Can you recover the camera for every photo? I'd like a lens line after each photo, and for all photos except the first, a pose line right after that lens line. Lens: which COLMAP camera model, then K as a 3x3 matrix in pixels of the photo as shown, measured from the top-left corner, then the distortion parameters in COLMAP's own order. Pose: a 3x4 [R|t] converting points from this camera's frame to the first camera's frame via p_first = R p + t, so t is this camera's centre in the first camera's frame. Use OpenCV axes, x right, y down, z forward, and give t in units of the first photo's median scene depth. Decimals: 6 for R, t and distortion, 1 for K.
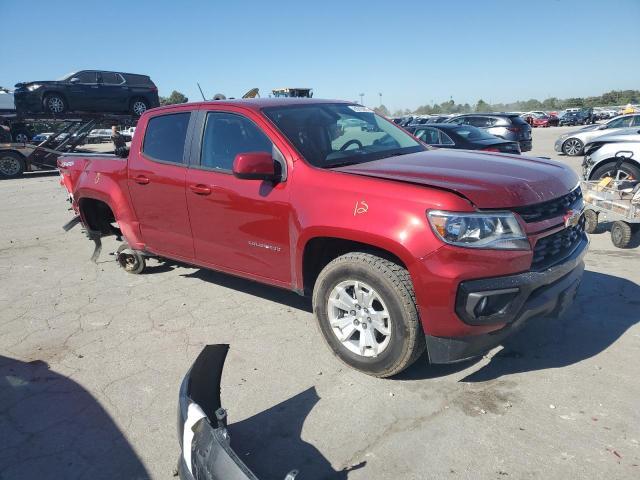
lens RADIAL K [[526.3, 0, 320.0], [0, 526.3, 240.0], [0, 0, 1]] dist [-0.002597, -0.010180]
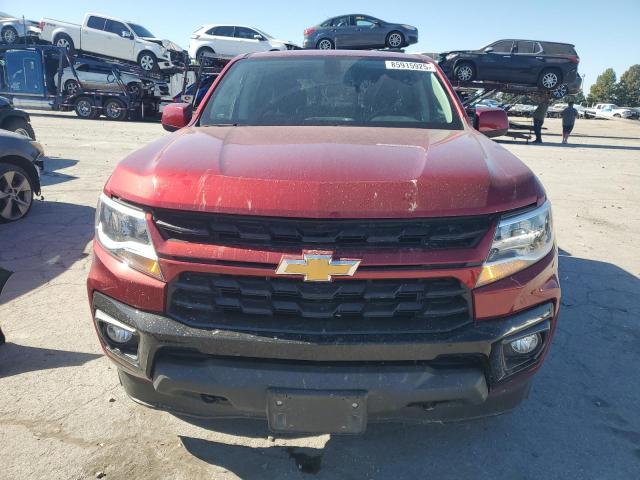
lens RADIAL K [[526.3, 0, 320.0], [0, 526.3, 240.0], [0, 0, 1]] dist [-0.002597, -0.010180]
pose [[0.624036, 0.254209, -0.738889, 0.165228], [-0.221880, 0.964326, 0.144379, -0.027253], [0.749232, 0.073847, 0.658178, 0.125654]]
